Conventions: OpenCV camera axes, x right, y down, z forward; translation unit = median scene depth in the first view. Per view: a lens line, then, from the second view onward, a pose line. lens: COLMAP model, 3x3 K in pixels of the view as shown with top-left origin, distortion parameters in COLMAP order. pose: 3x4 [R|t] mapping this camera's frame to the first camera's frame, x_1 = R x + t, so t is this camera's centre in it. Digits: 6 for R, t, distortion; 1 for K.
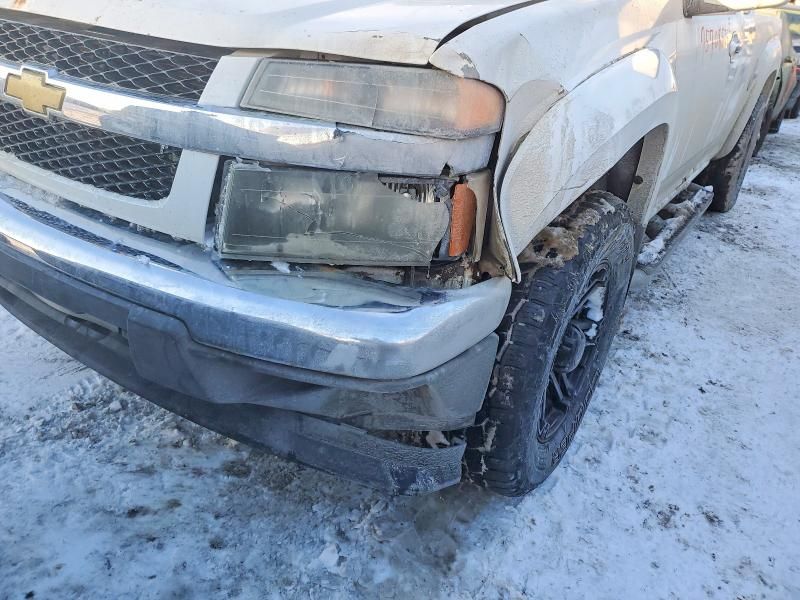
lens RADIAL K [[720.2, 0, 400.0], [0, 720.2, 300.0], [0, 0, 1]] dist [0.066308, -0.009805]
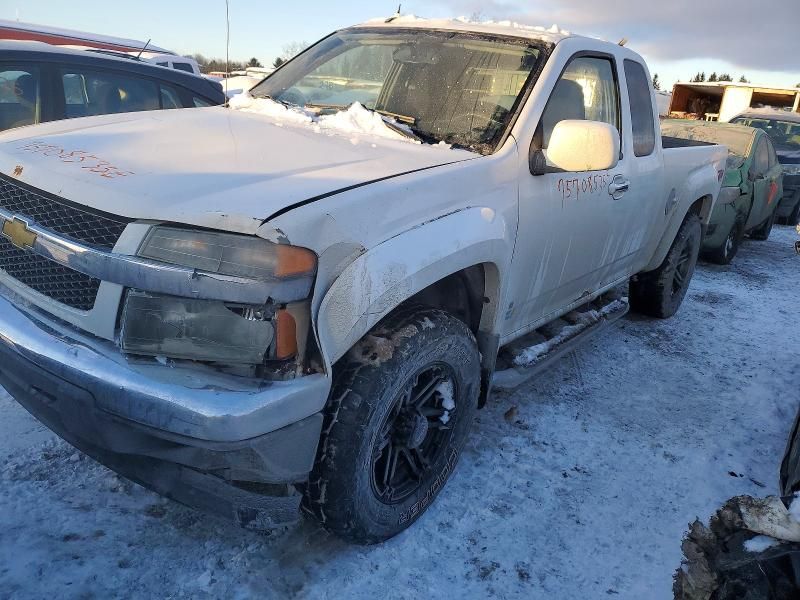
lens RADIAL K [[764.2, 0, 400.0], [0, 764.2, 300.0], [0, 0, 1]] dist [0.079459, 0.004731]
pose [[0.995456, 0.042893, -0.085018, 0.369509], [-0.051398, 0.993607, -0.100513, -0.028003], [0.080163, 0.104426, 0.991297, -0.439626]]
